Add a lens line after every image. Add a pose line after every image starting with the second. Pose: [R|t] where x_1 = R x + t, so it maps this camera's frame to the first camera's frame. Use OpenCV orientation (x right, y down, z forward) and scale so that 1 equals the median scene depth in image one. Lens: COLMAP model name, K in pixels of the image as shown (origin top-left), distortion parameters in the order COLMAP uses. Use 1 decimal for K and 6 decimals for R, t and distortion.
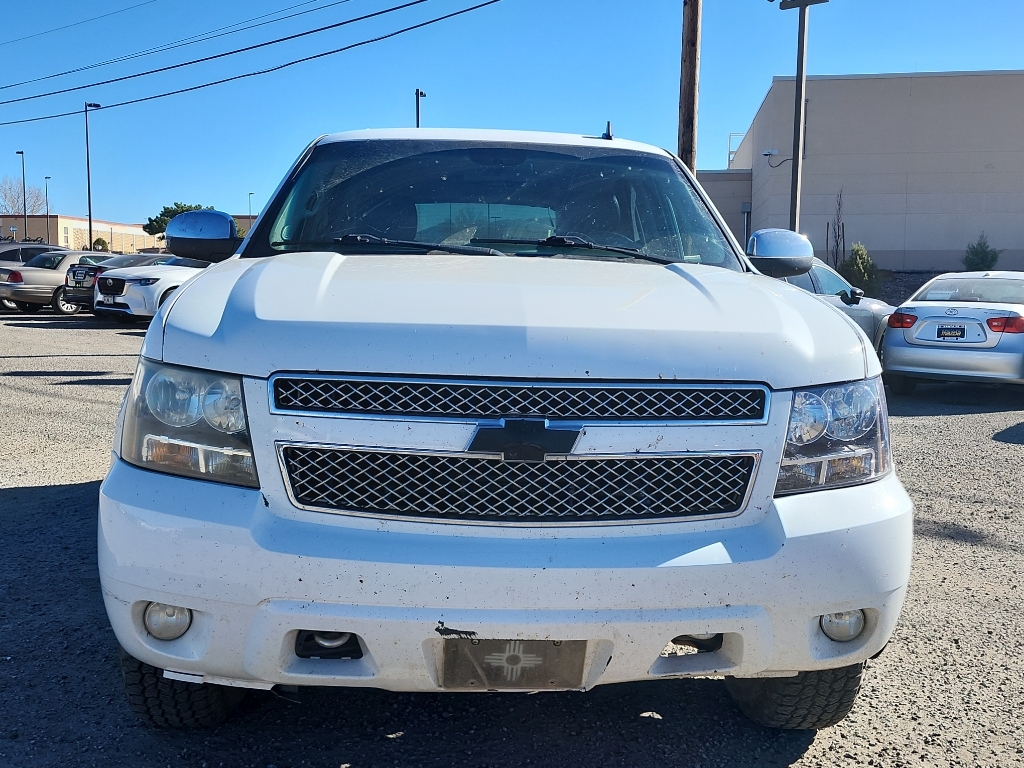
lens RADIAL K [[1174.4, 0, 512.0], [0, 1174.4, 384.0], [0, 0, 1]] dist [0.040186, -0.001850]
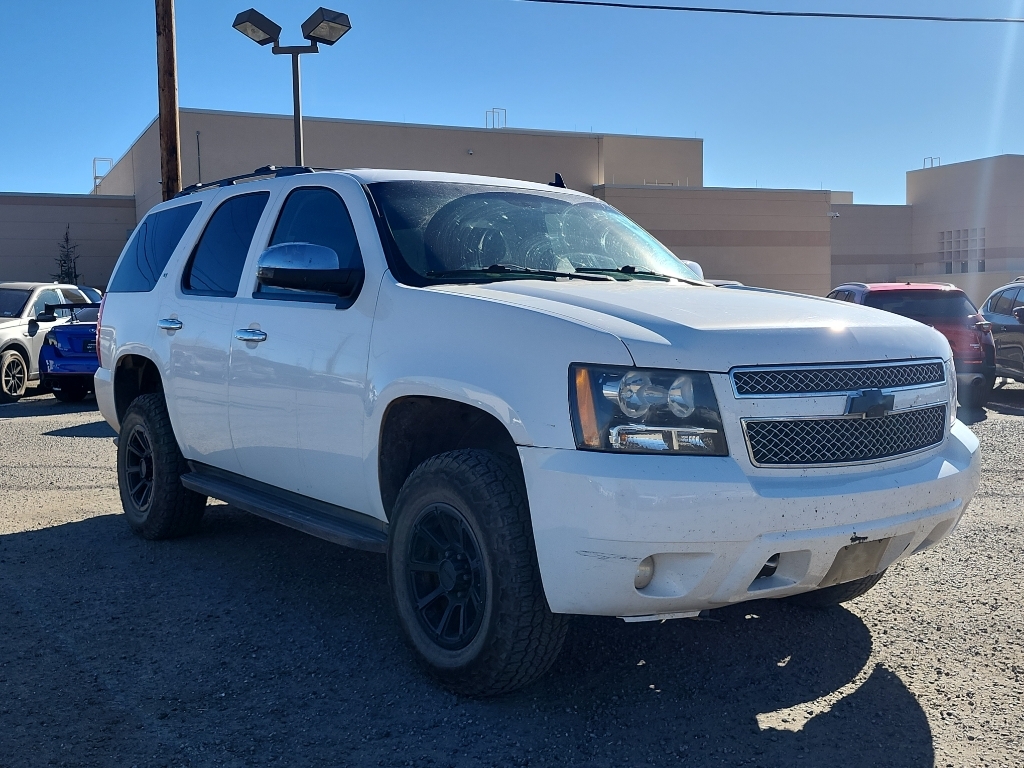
lens RADIAL K [[1174.4, 0, 512.0], [0, 1174.4, 384.0], [0, 0, 1]] dist [0.040186, -0.001850]
pose [[0.816318, -0.065073, 0.573925, -1.181413], [0.077285, 0.997004, 0.003116, -0.015017], [-0.572408, 0.041812, 0.818902, 0.050260]]
